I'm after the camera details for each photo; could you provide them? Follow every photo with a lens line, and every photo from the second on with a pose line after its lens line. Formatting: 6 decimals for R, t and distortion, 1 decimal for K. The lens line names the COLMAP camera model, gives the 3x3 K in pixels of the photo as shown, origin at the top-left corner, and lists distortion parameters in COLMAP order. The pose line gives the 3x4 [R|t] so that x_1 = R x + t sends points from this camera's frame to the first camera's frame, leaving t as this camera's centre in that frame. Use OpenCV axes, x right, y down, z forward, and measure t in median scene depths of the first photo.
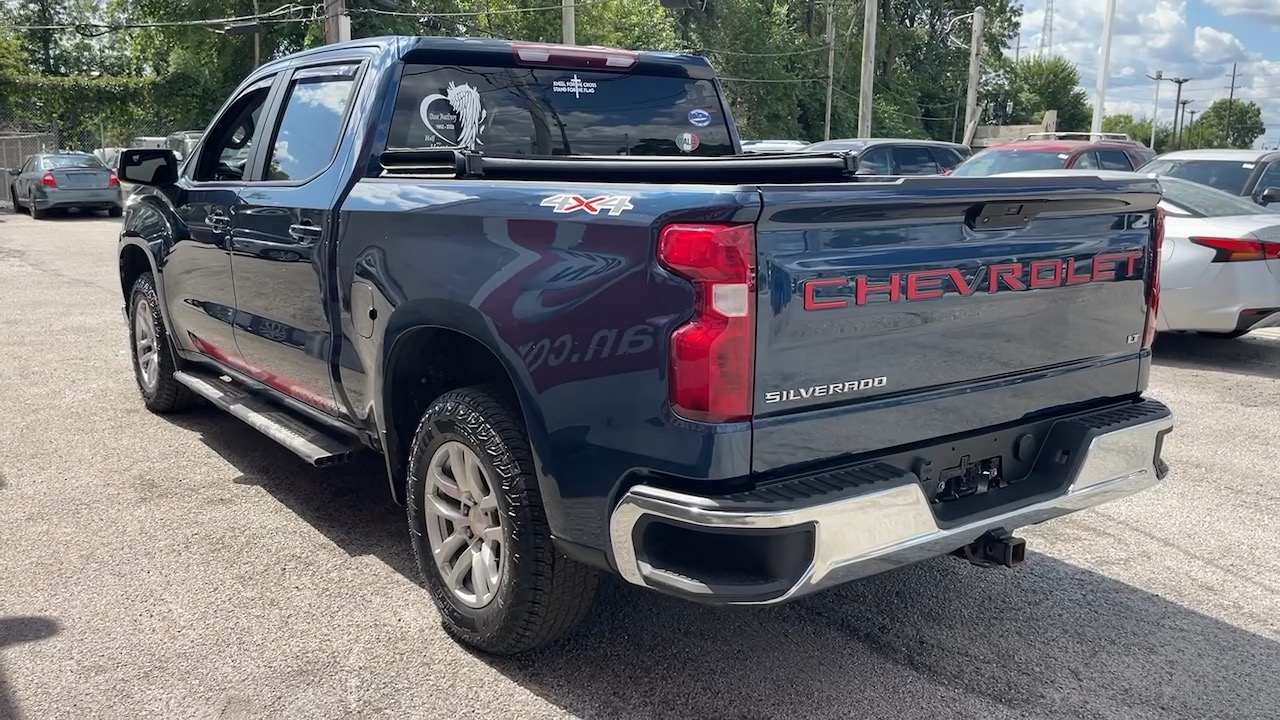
lens RADIAL K [[1108.7, 0, 635.6], [0, 1108.7, 370.7], [0, 0, 1]] dist [0.034776, -0.028566]
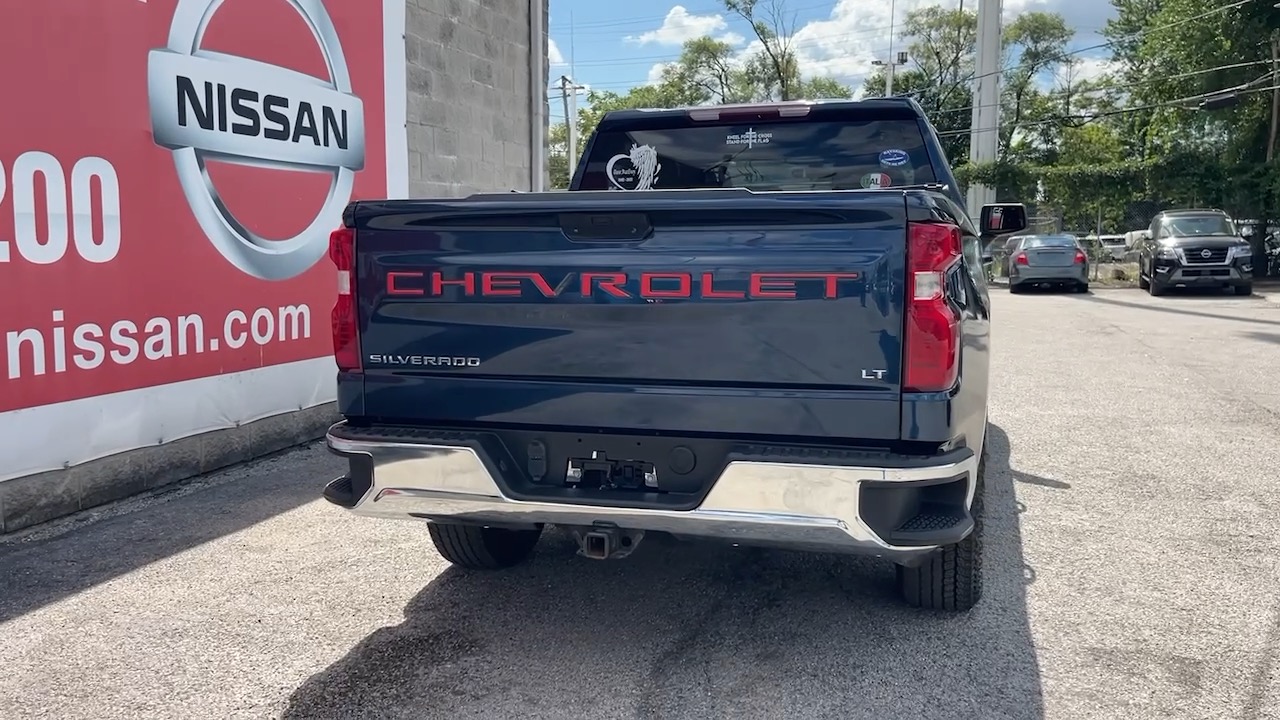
lens RADIAL K [[1108.7, 0, 635.6], [0, 1108.7, 370.7], [0, 0, 1]] dist [0.034776, -0.028566]
pose [[0.583464, 0.081721, -0.808017, 0.845820], [-0.143779, 0.989603, -0.003736, -0.000935], [0.799310, 0.118356, 0.589148, 0.281043]]
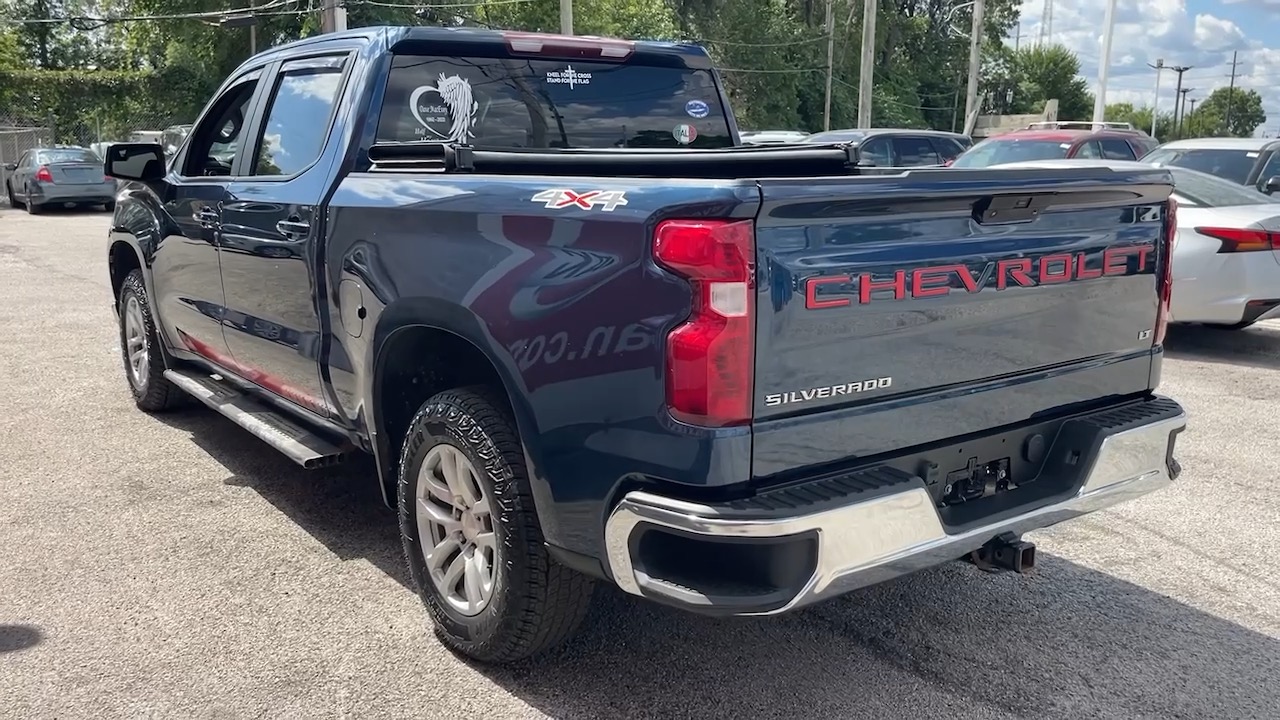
lens RADIAL K [[1108.7, 0, 635.6], [0, 1108.7, 370.7], [0, 0, 1]] dist [0.034776, -0.028566]
pose [[0.999987, -0.005029, -0.000383, 0.002870], [0.005032, 0.999960, 0.007348, -0.005509], [0.000346, -0.007349, 0.999973, 0.023960]]
